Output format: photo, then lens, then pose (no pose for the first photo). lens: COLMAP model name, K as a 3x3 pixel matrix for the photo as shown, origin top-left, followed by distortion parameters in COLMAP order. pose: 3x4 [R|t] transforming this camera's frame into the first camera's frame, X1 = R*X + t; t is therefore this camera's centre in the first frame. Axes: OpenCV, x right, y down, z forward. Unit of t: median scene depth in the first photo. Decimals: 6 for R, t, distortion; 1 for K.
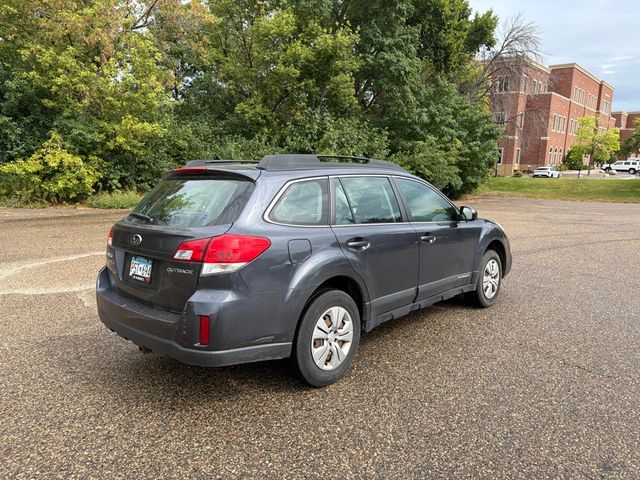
lens RADIAL K [[446.4, 0, 322.9], [0, 446.4, 240.2], [0, 0, 1]] dist [0.068797, -0.087844]
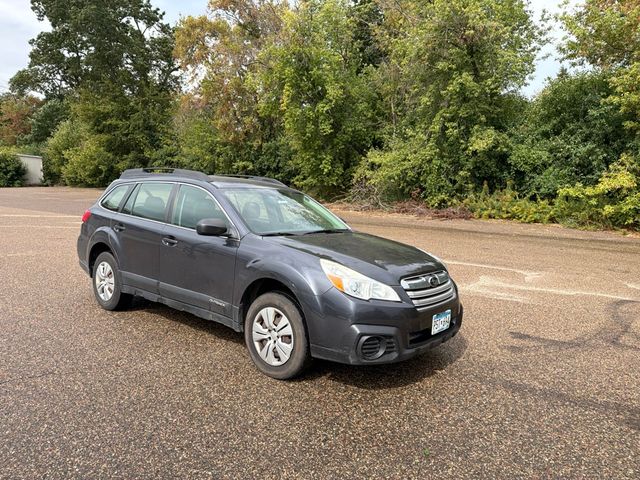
lens RADIAL K [[445.9, 0, 321.6], [0, 445.9, 242.7], [0, 0, 1]] dist [0.063610, -0.085051]
pose [[0.057959, 0.109944, -0.992247, 0.316450], [-0.167647, 0.980875, 0.098891, -0.039945], [0.984142, 0.160615, 0.075282, 0.308003]]
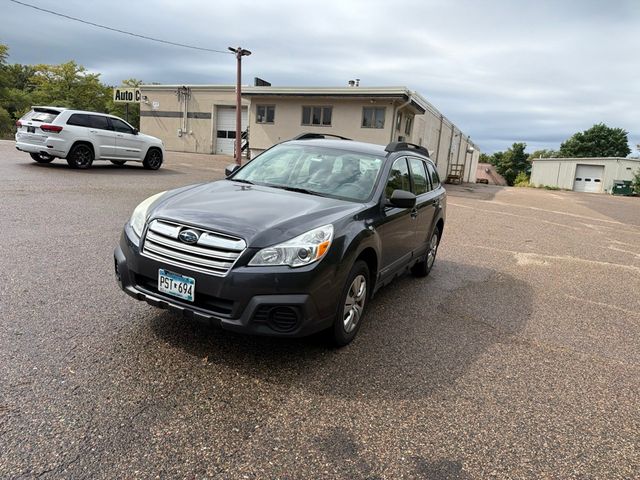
lens RADIAL K [[446.2, 0, 322.5], [0, 446.2, 244.9], [0, 0, 1]] dist [0.065337, -0.089498]
pose [[-0.949779, -0.050513, -0.308817, 0.116957], [-0.153529, 0.935161, 0.319222, -0.070193], [0.272669, 0.350603, -0.895952, 0.548443]]
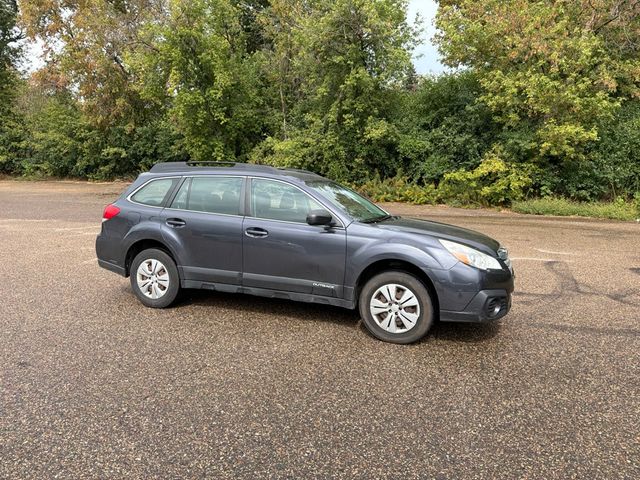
lens RADIAL K [[445.9, 0, 321.6], [0, 445.9, 242.7], [0, 0, 1]] dist [0.063610, -0.085051]
pose [[0.358417, 0.126812, -0.924909, 0.317928], [-0.138475, 0.986993, 0.081663, -0.022354], [0.923234, 0.098808, 0.371316, 0.179637]]
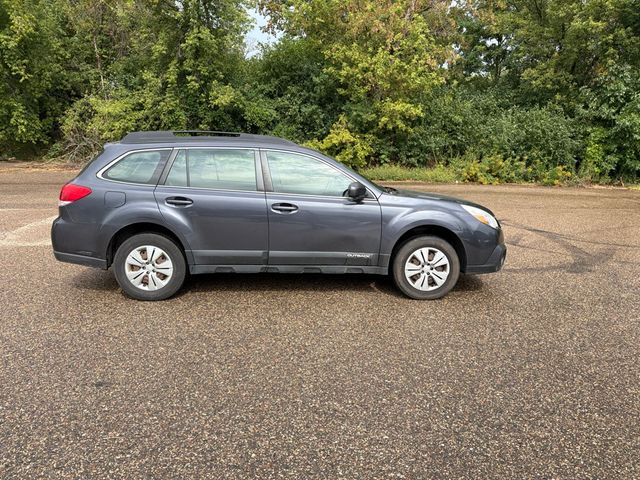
lens RADIAL K [[446.6, 0, 322.2], [0, 446.6, 243.6], [0, 0, 1]] dist [0.064441, -0.087961]
pose [[0.710925, 0.144102, -0.688346, 0.252333], [-0.102486, 0.989562, 0.101313, -0.009286], [0.695760, -0.001481, 0.718273, 0.072326]]
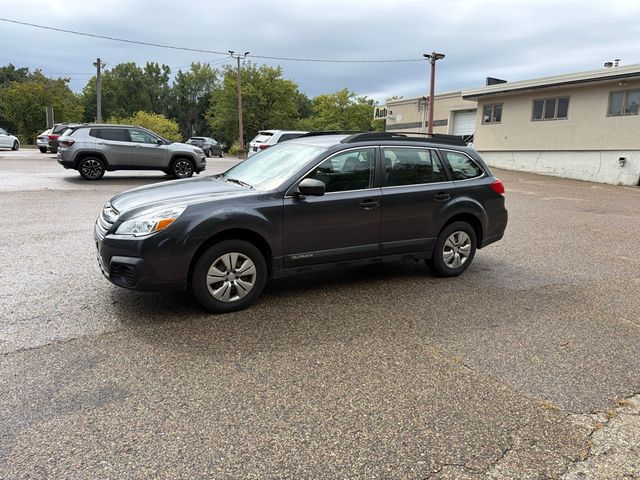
lens RADIAL K [[446.4, 0, 315.2], [0, 446.4, 243.9], [0, 0, 1]] dist [0.055803, -0.073089]
pose [[-0.953578, -0.106949, 0.281514, -0.066685], [-0.002585, 0.937685, 0.347476, -0.079584], [-0.301134, 0.330618, -0.894433, 0.568272]]
